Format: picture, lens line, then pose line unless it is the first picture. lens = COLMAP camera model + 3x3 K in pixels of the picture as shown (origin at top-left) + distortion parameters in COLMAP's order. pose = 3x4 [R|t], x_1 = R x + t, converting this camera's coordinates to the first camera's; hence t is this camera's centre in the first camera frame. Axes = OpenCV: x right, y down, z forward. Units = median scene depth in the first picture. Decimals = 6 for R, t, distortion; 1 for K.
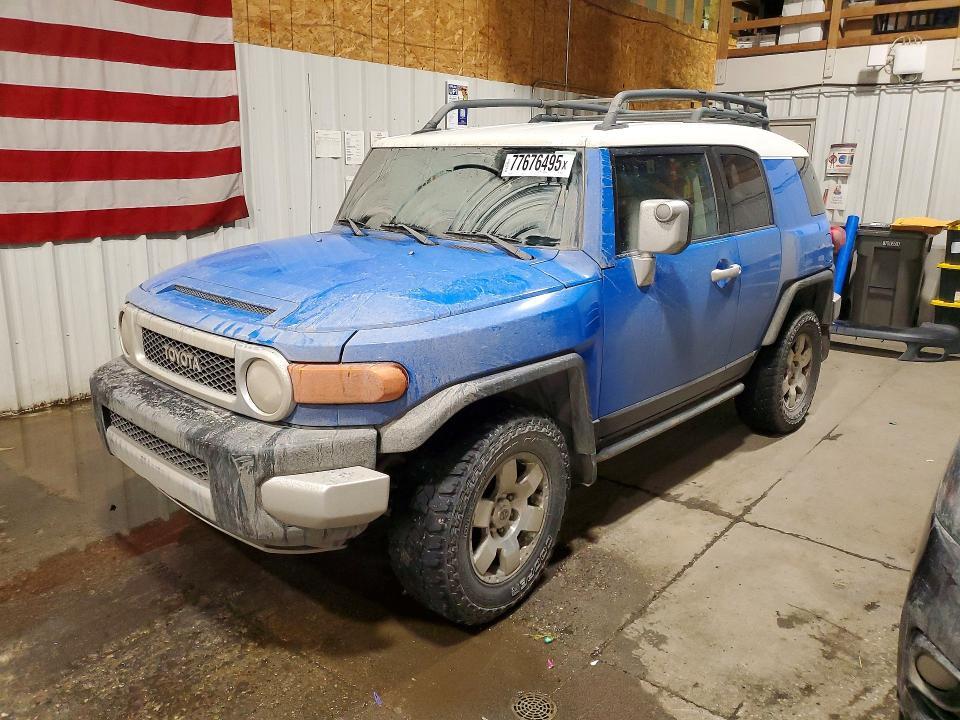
lens RADIAL K [[744.9, 0, 480.0], [0, 744.9, 360.3], [0, 0, 1]] dist [-0.003475, 0.000420]
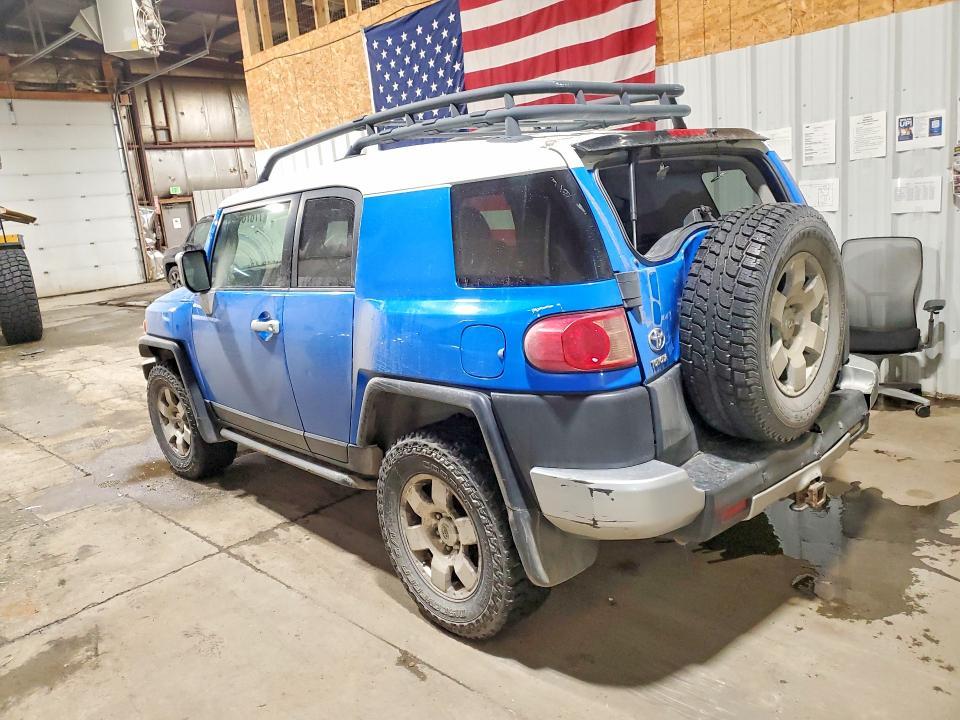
lens RADIAL K [[794.7, 0, 480.0], [0, 794.7, 358.1], [0, 0, 1]] dist [0.007251, 0.000562]
pose [[-0.129789, 0.196270, -0.971922, 1.309984], [-0.153401, 0.964437, 0.215243, -0.342835], [0.979603, 0.177030, -0.095066, 1.373749]]
